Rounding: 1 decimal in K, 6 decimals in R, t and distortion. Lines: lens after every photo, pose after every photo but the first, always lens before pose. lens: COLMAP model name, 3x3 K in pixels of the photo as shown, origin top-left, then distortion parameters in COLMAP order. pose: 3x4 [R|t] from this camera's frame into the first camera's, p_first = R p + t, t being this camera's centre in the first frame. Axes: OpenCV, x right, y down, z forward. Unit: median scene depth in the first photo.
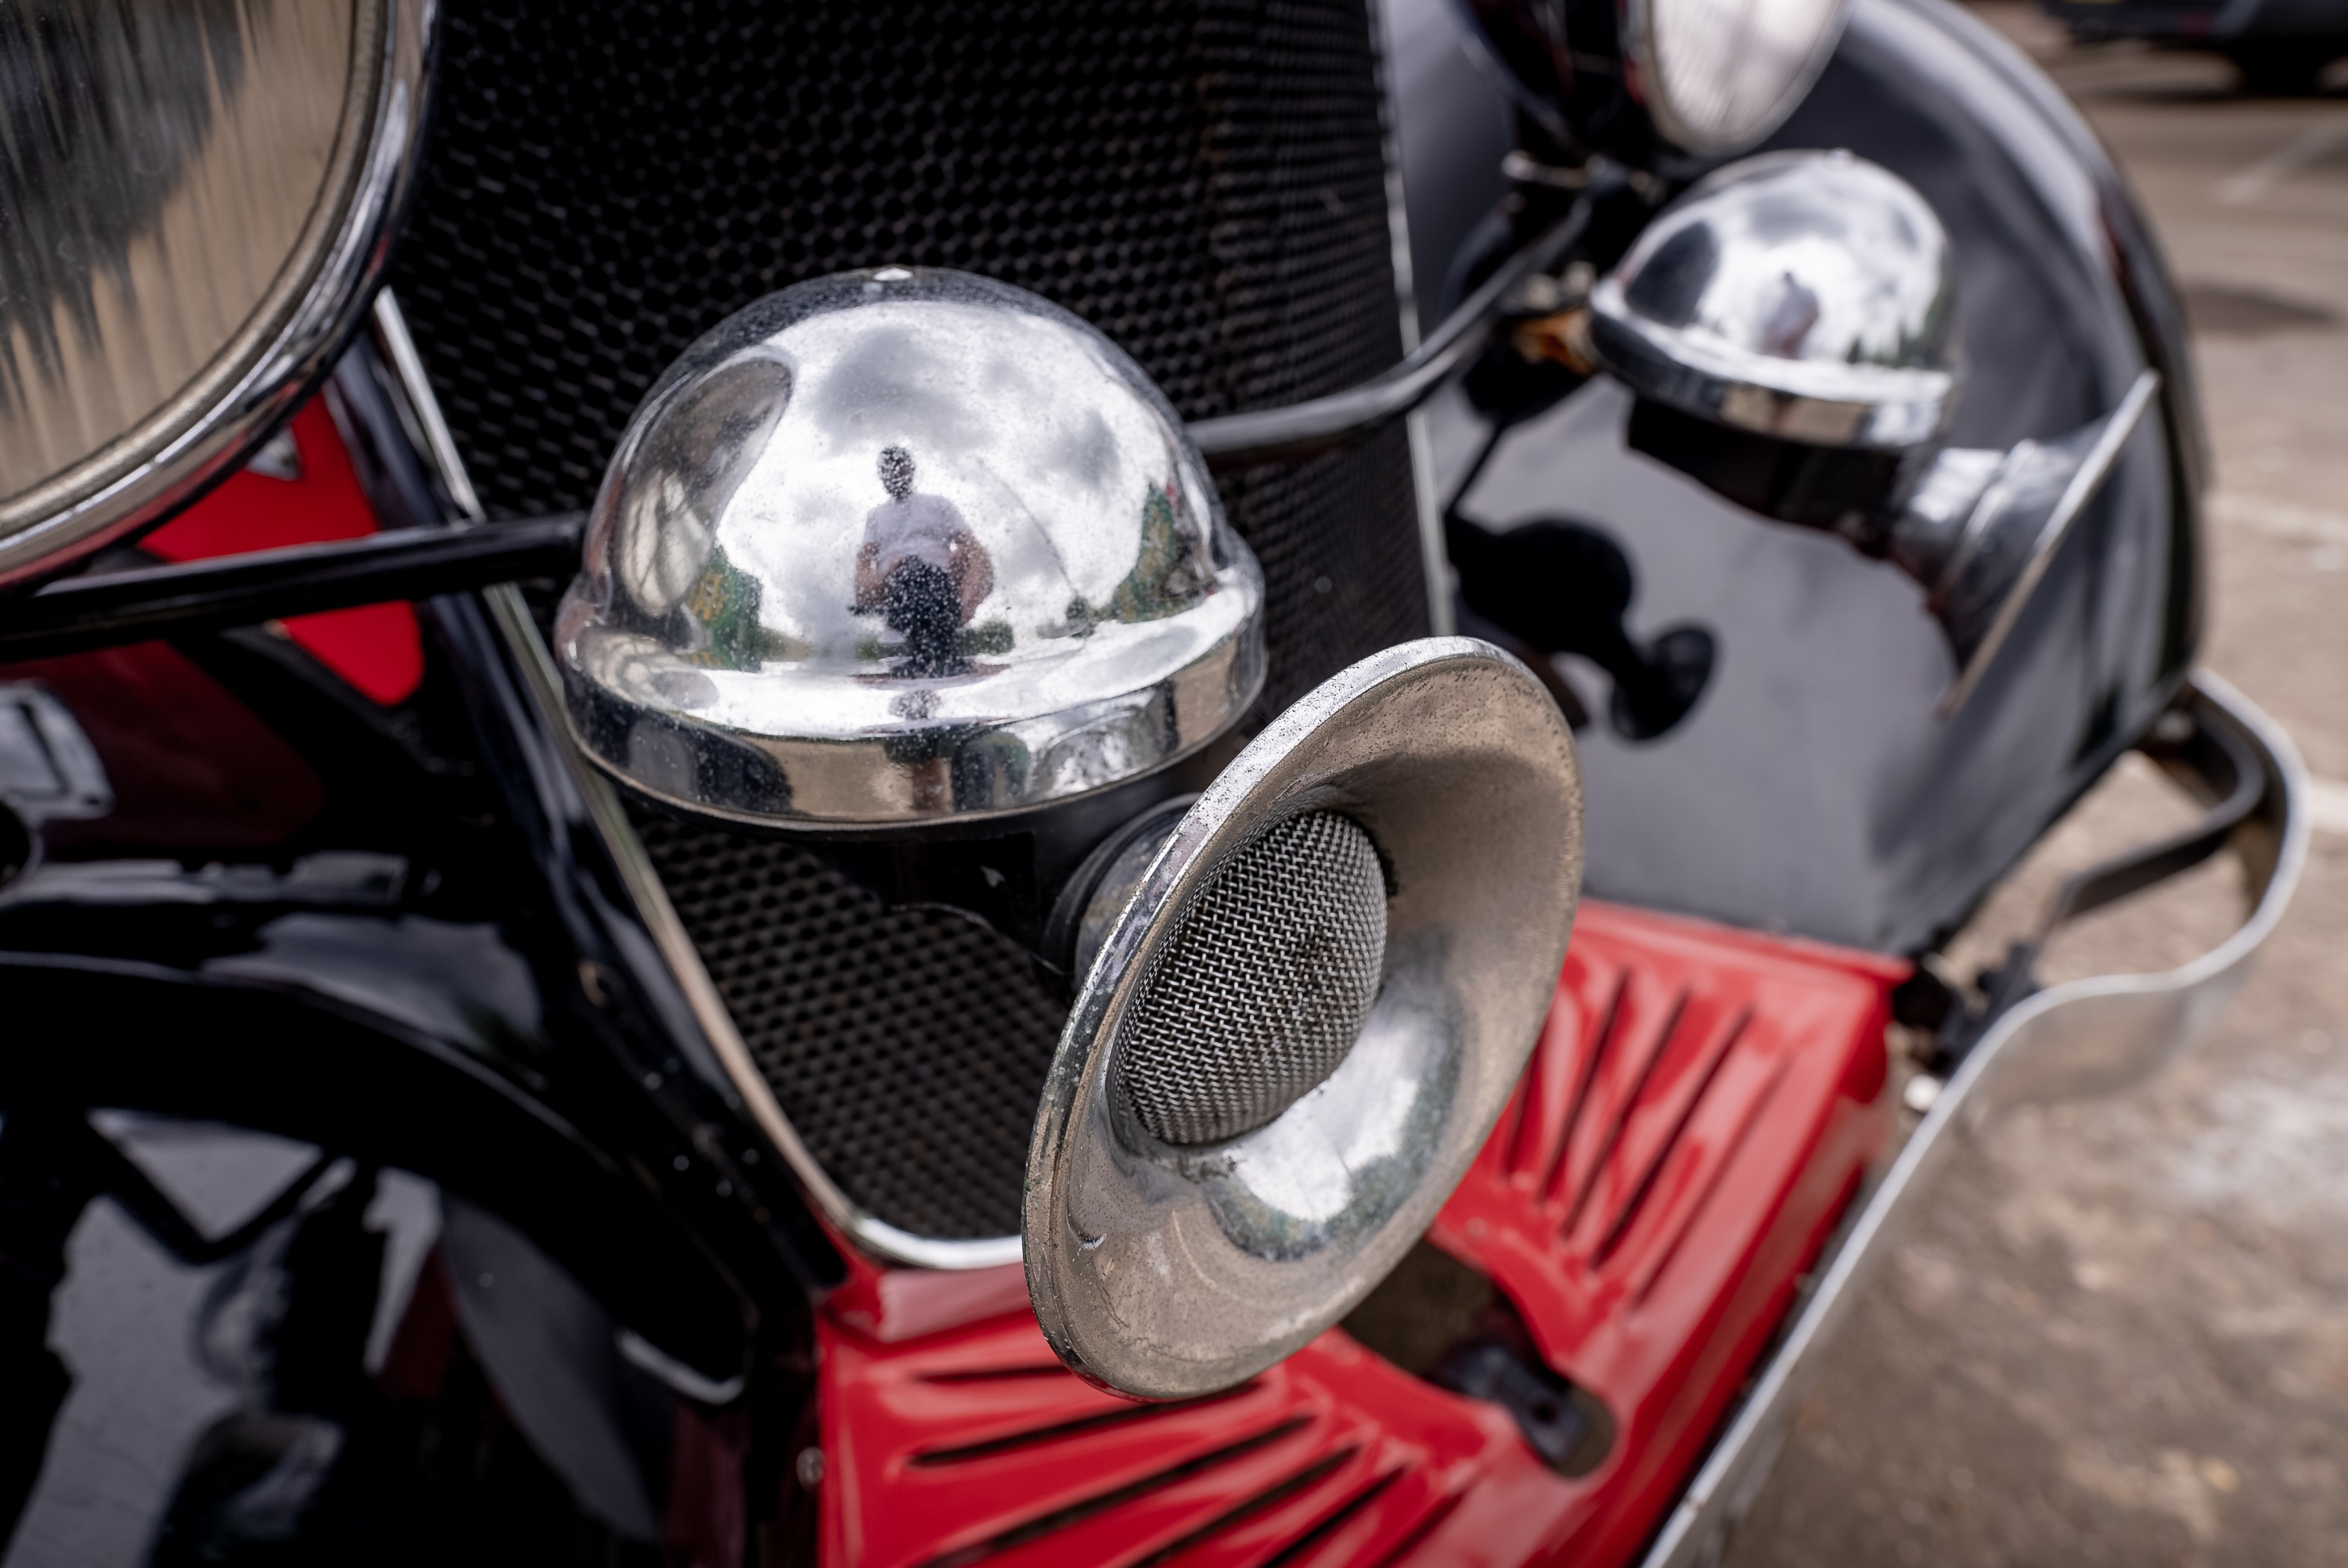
lens RADIAL K [[1344.3, 0, 1174.0], [0, 1344.3, 784.0], [0, 0, 1]] dist [-0.001419, 0.003446]
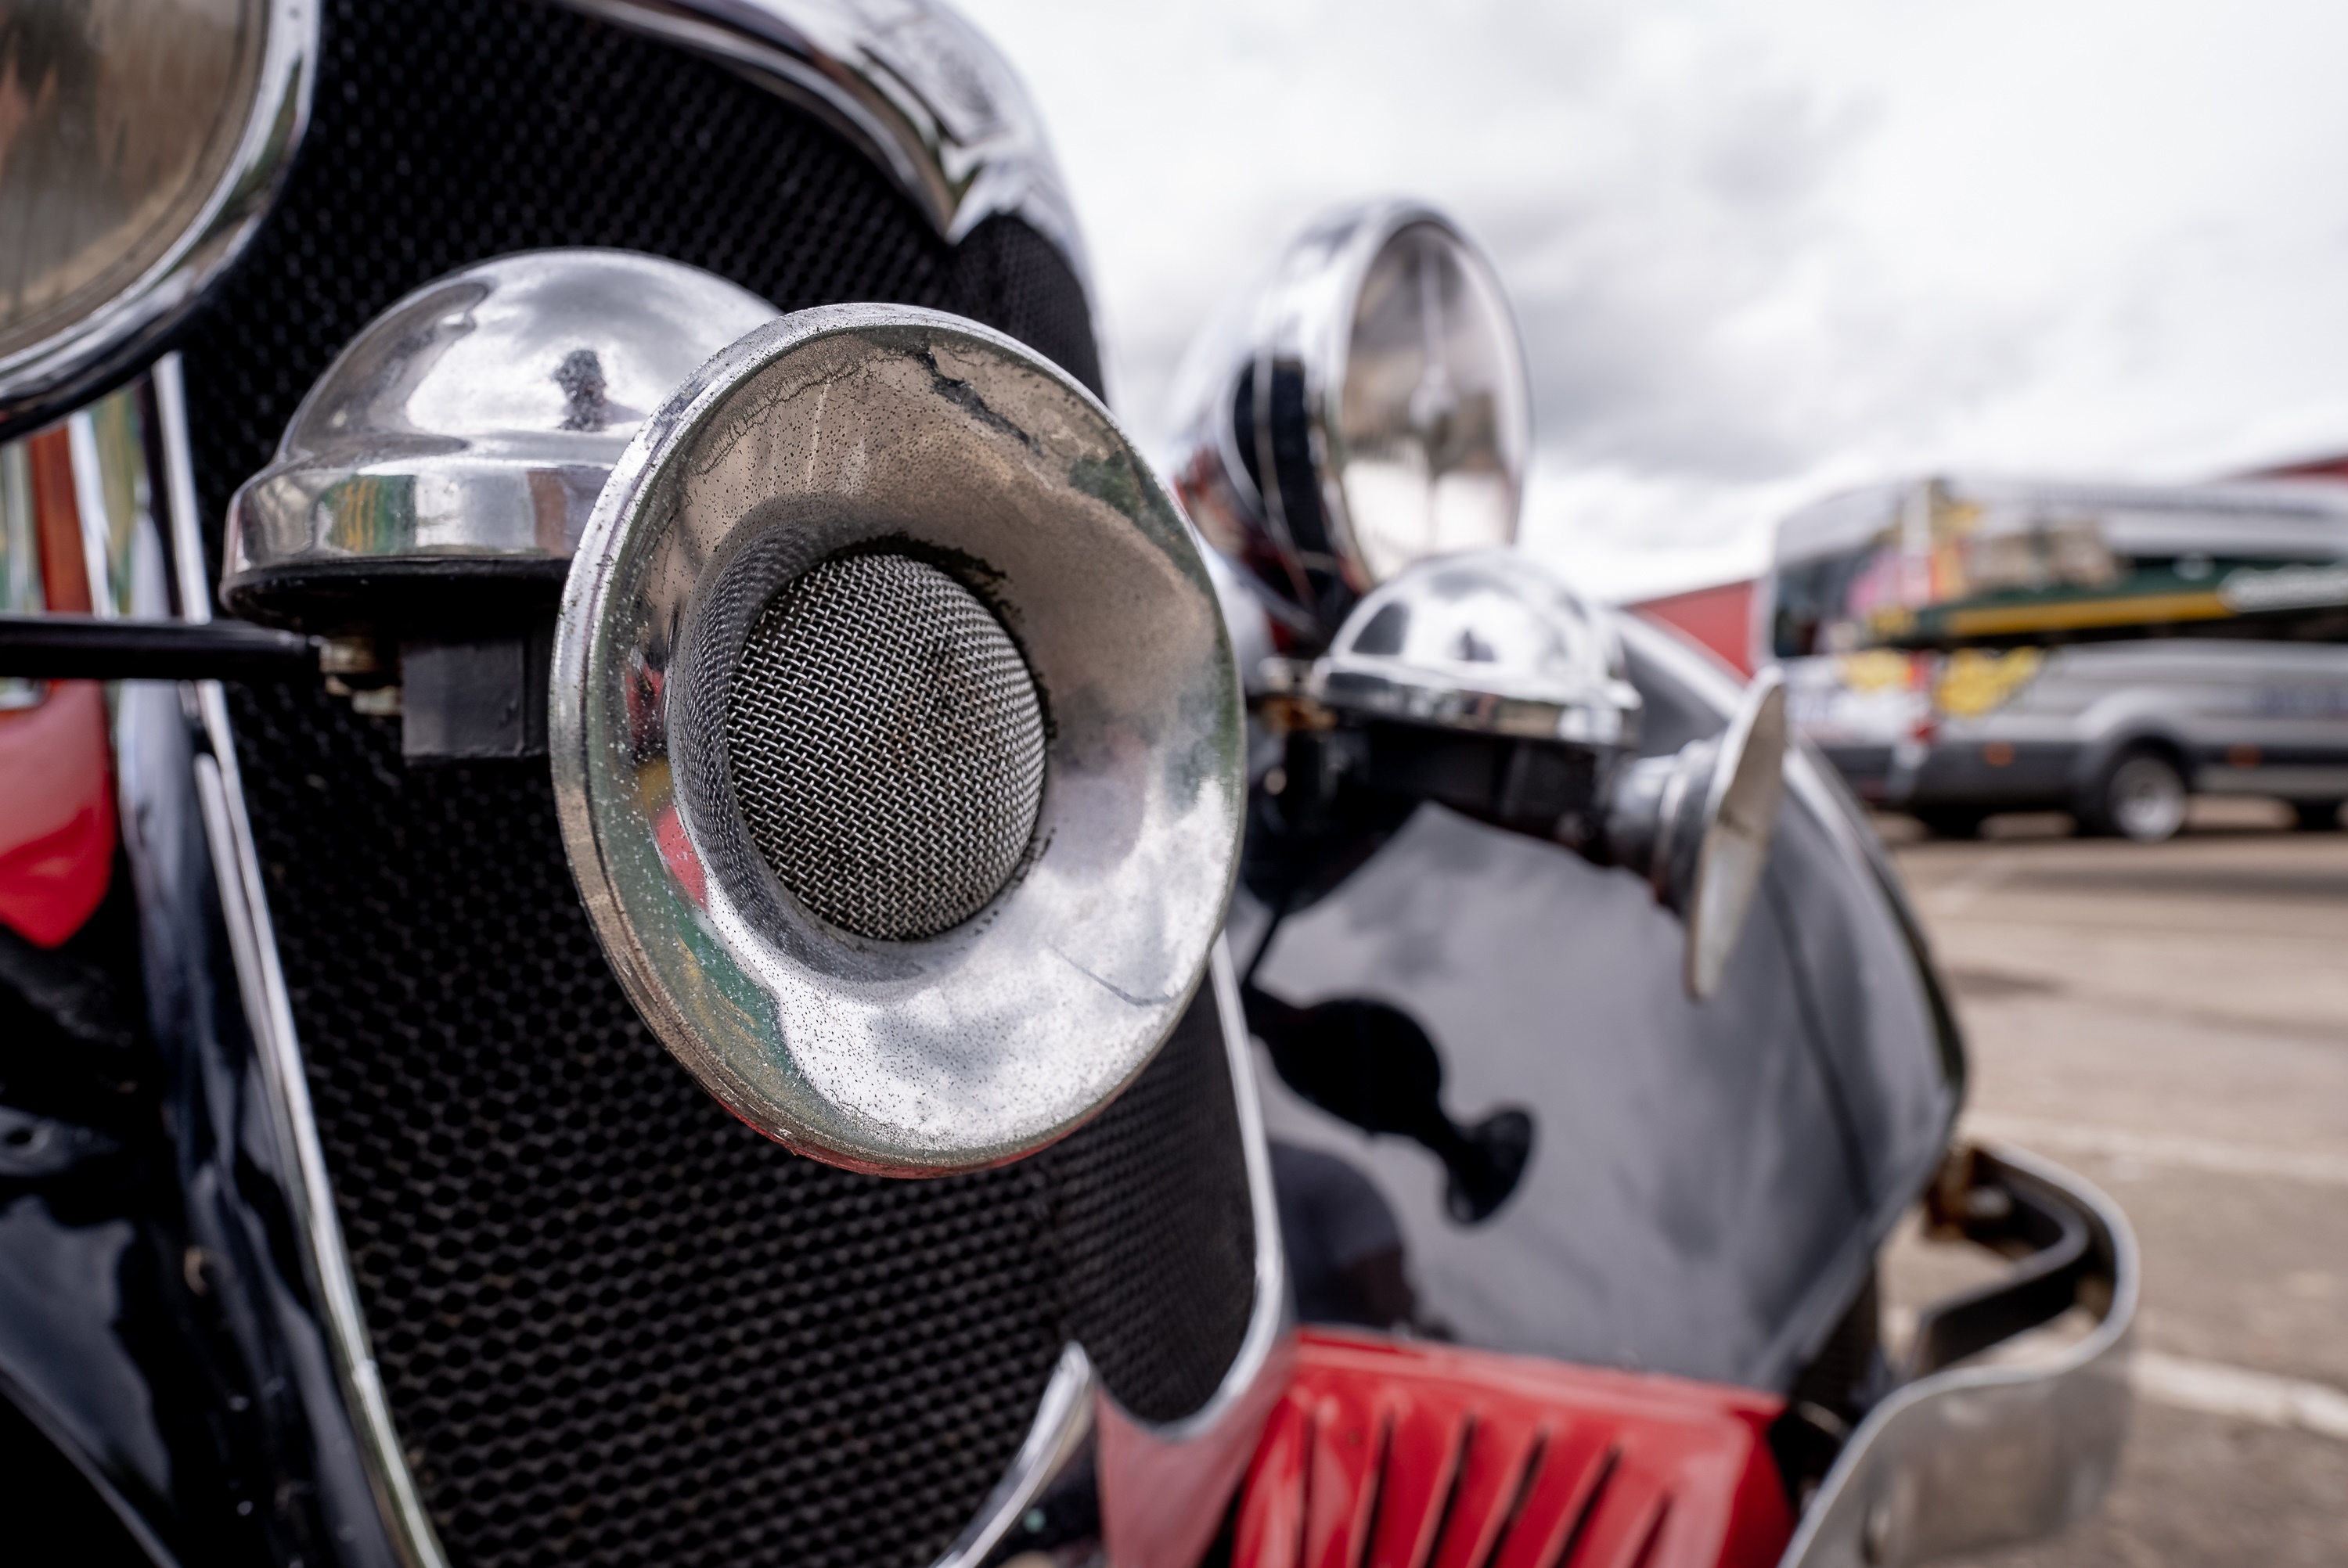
lens RADIAL K [[1344.3, 0, 1174.0], [0, 1344.3, 784.0], [0, 0, 1]] dist [-0.001419, 0.003446]
pose [[0.994747, 0.005712, 0.102209, 0.077364], [0.045796, 0.868129, -0.494222, 0.313176], [-0.091553, 0.496306, 0.863306, 0.077059]]
